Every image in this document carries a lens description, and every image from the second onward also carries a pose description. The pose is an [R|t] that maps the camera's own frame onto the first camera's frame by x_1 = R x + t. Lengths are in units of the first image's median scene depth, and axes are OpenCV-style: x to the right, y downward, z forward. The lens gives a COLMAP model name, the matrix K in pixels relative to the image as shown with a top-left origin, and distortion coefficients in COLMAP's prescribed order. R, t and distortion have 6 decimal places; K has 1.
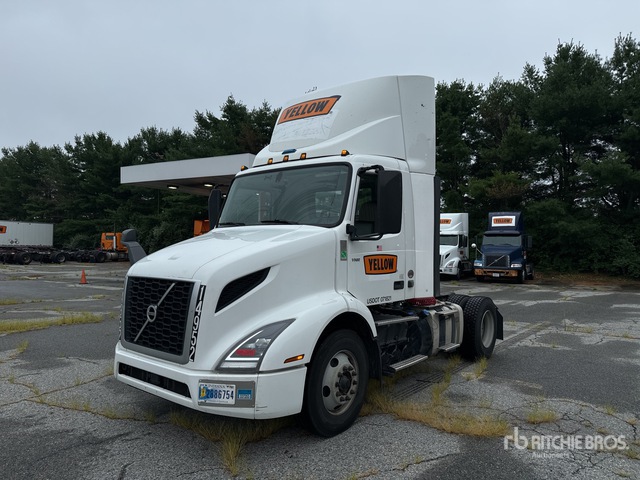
lens RADIAL K [[440.6, 0, 324.2], [0, 440.6, 244.5], [0, 0, 1]] dist [0.064049, -0.028984]
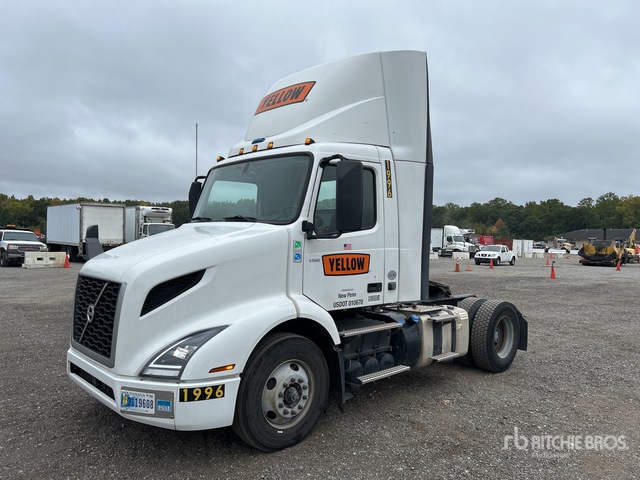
lens RADIAL K [[470.5, 0, 318.5], [0, 470.5, 241.0], [0, 0, 1]] dist [0.055193, 0.023255]
pose [[0.987070, 0.008288, -0.160073, 0.260211], [-0.005116, 0.999782, 0.020221, -0.026719], [0.160206, -0.019141, 0.986898, 0.050539]]
